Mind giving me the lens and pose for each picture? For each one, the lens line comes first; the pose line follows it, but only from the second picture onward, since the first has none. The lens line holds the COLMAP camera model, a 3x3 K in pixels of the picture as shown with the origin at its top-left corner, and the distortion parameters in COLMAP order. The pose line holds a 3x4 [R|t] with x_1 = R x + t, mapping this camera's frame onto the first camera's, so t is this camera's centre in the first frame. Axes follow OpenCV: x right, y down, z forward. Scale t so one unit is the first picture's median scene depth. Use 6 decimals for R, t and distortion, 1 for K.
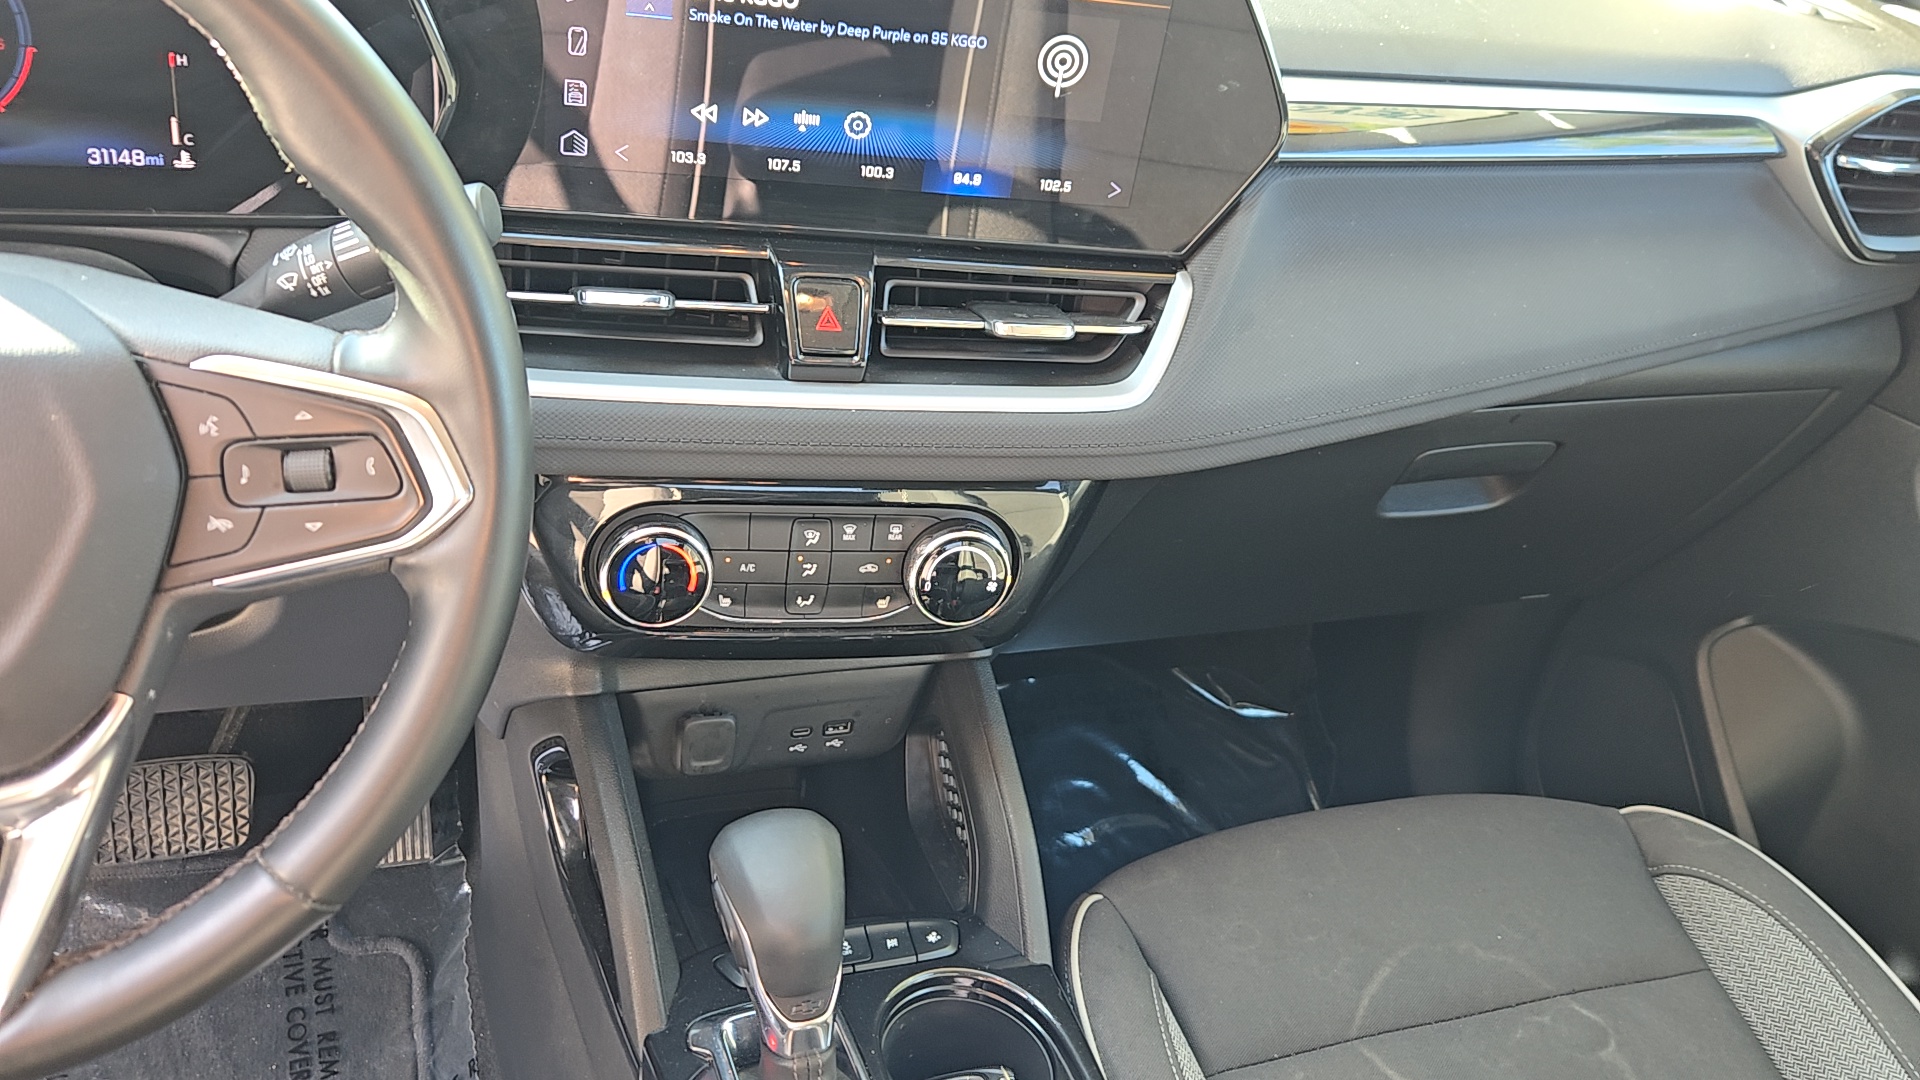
lens RADIAL K [[1600.5, 0, 954.0], [0, 1600.5, 538.8], [0, 0, 1]] dist [0.007946, -0.006194]
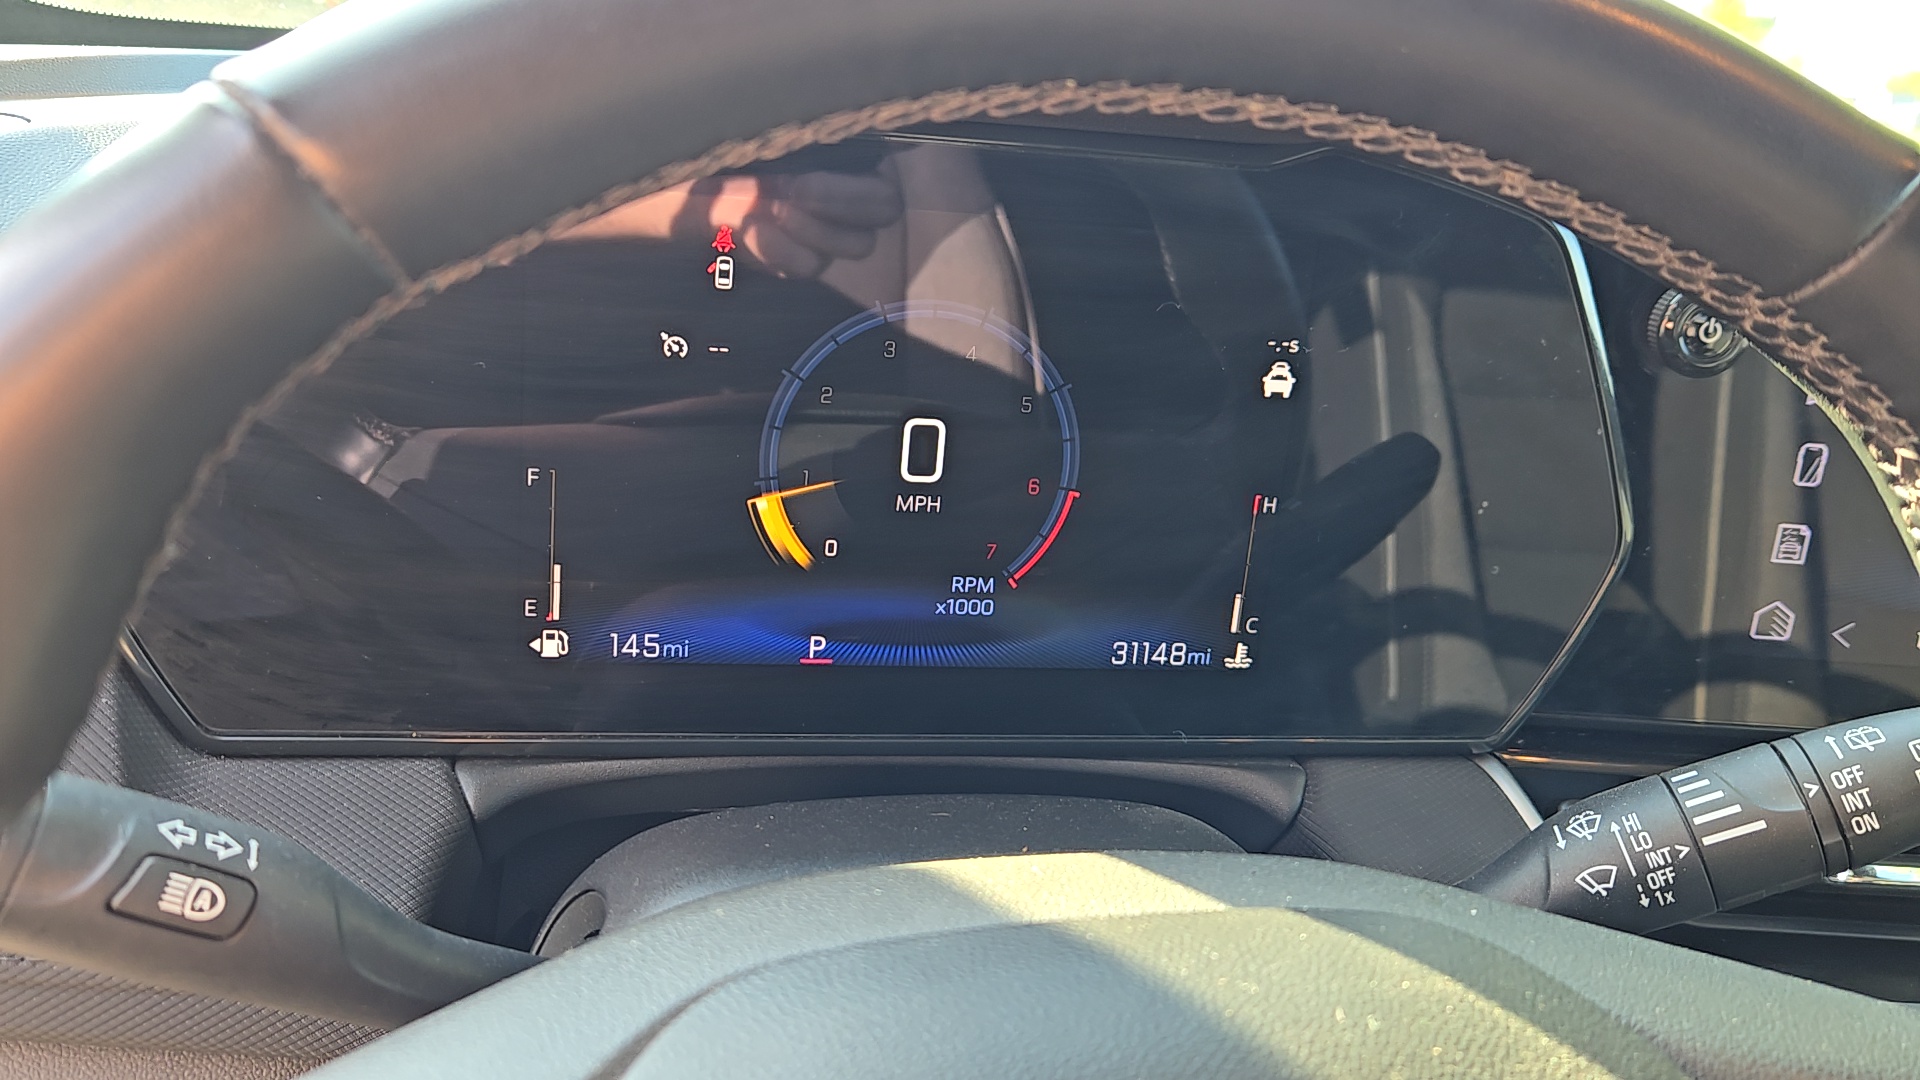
lens RADIAL K [[1600.5, 0, 957.5], [0, 1600.5, 534.7], [0, 0, 1]] dist [0.007946, -0.006194]
pose [[0.984915, -0.018669, -0.172029, -0.410425], [-0.030064, 0.960580, -0.276373, -0.088536], [0.170407, 0.277376, 0.945528, 0.312736]]
